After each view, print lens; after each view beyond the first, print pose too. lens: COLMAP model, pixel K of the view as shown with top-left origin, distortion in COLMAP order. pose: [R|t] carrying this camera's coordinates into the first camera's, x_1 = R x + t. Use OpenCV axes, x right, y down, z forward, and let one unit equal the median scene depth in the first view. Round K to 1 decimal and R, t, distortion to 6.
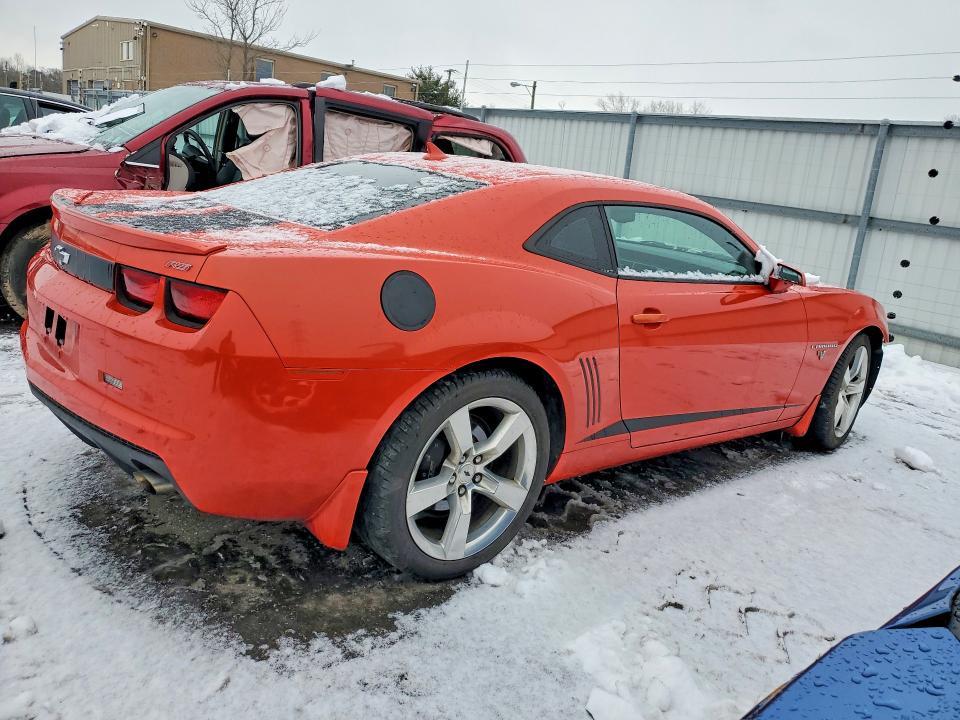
lens RADIAL K [[740.3, 0, 480.8], [0, 740.3, 359.3], [0, 0, 1]] dist [0.059108, -0.001339]
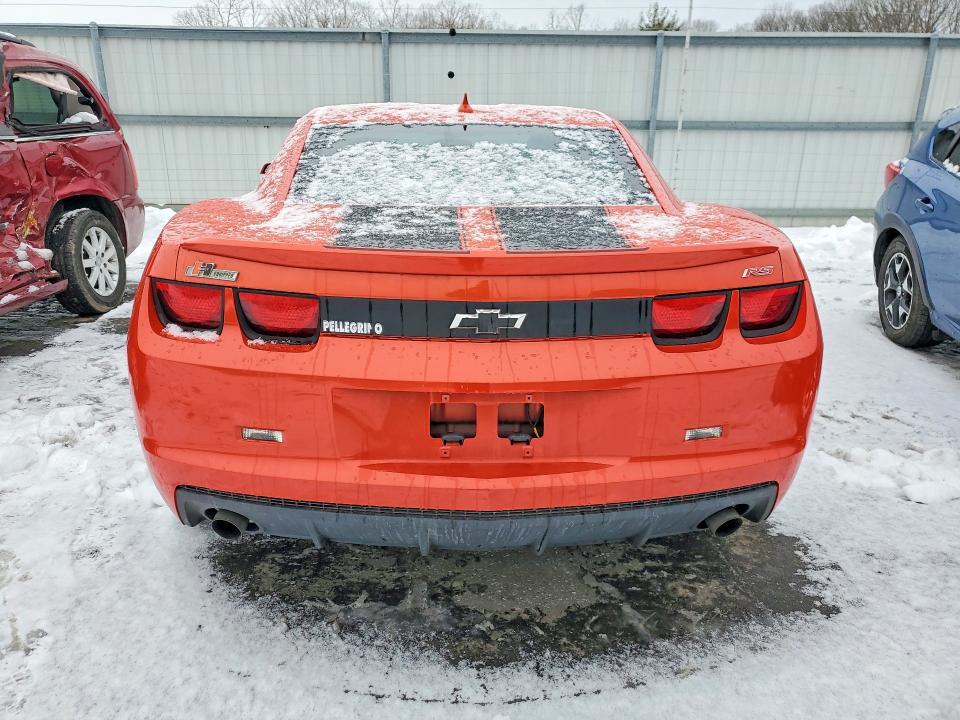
lens RADIAL K [[745.2, 0, 482.1], [0, 745.2, 359.0], [0, 0, 1]] dist [0.020265, -0.008940]
pose [[0.617809, -0.354462, 0.701903, -0.941318], [0.271543, 0.933894, 0.232607, -0.231320], [-0.737954, 0.046890, 0.673220, 0.513943]]
